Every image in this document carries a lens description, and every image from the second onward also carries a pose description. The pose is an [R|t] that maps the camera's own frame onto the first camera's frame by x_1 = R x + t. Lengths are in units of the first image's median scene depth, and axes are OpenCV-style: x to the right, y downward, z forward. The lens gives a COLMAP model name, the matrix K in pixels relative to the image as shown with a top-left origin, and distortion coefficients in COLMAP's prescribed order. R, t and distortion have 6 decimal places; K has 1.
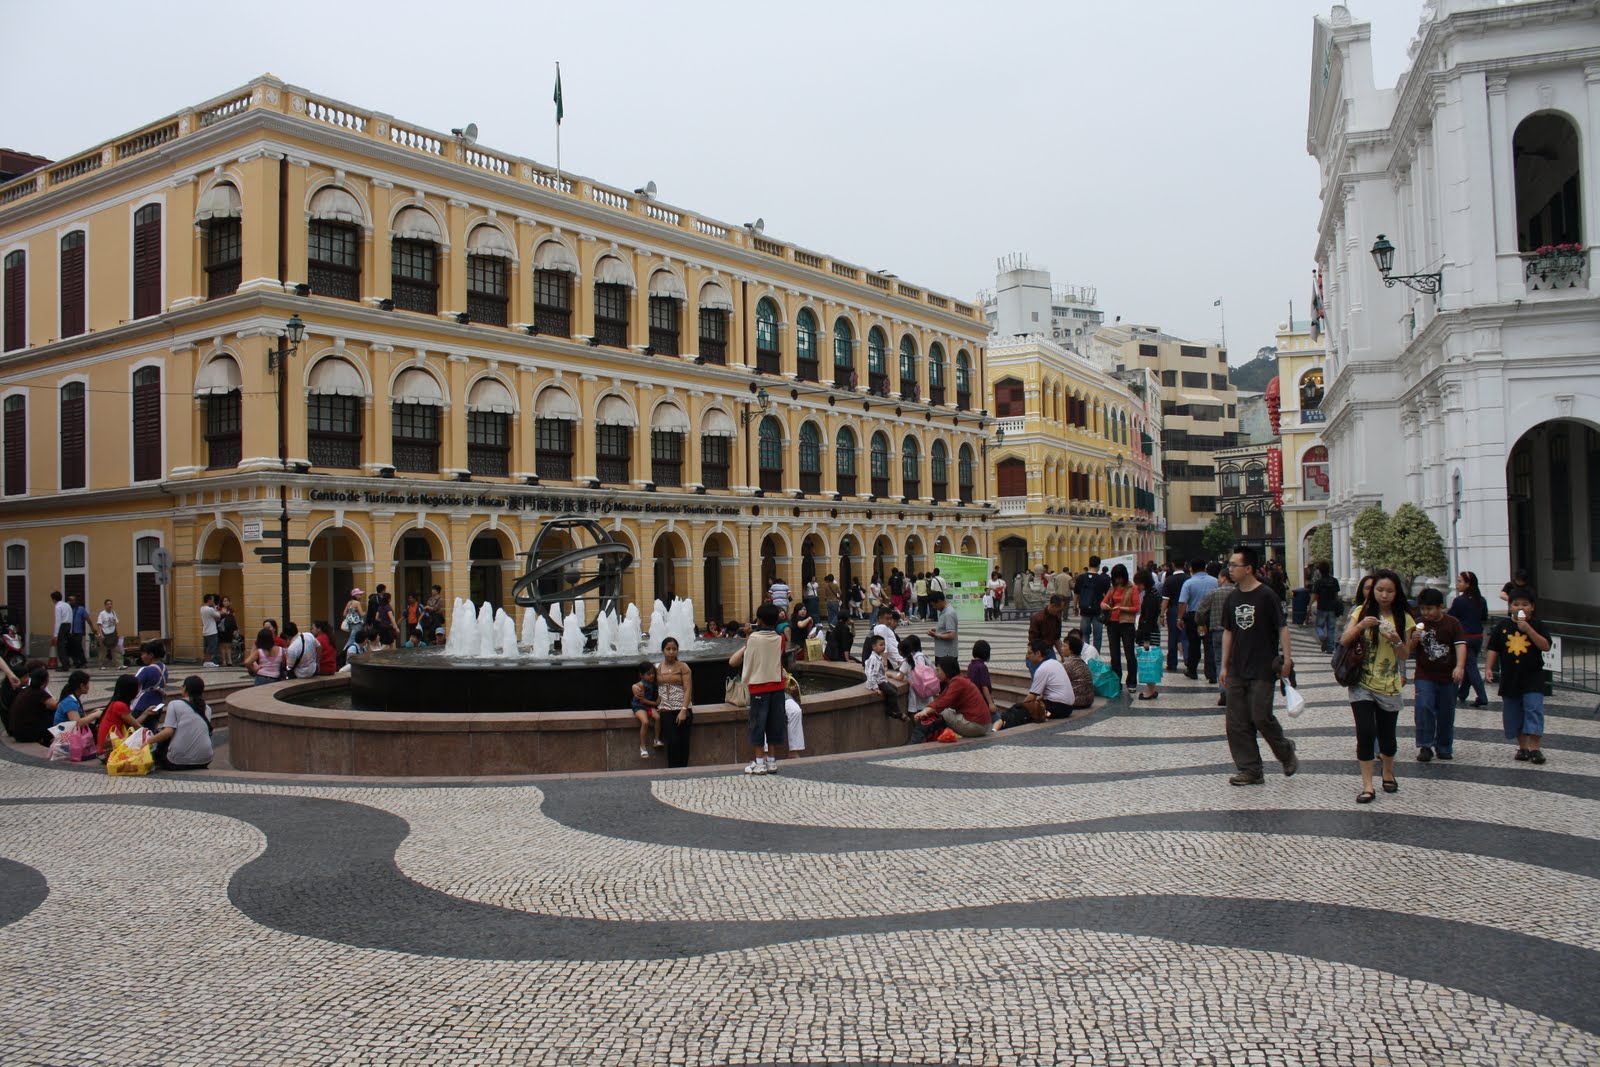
lens RADIAL K [[1728.9, 0, 800.0], [0, 1728.9, 533.5], [0, 0, 1]] dist [-0.009781, -0.013827]
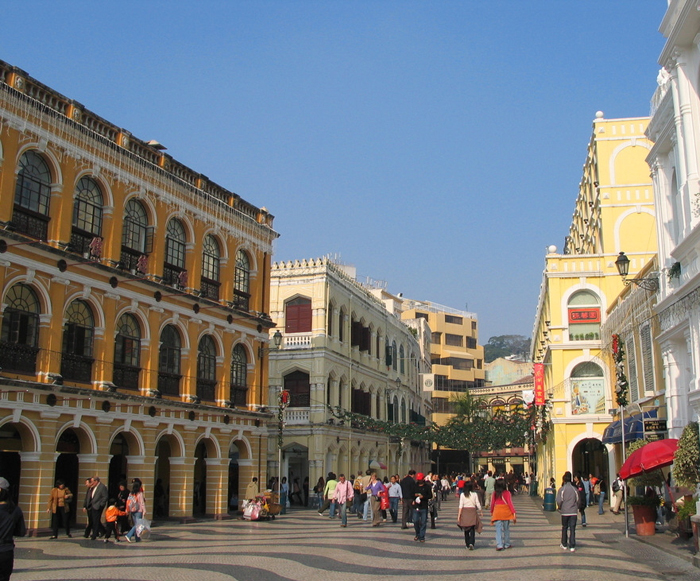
lens RADIAL K [[851.8, 0, 350.0], [0, 851.8, 290.5], [0, 0, 1]] dist [-0.511708, -0.011754]
pose [[0.991229, 0.063991, 0.115627, 0.094223], [-0.041150, 0.980904, -0.190091, 0.005478], [-0.125583, 0.183666, 0.974934, 0.496089]]
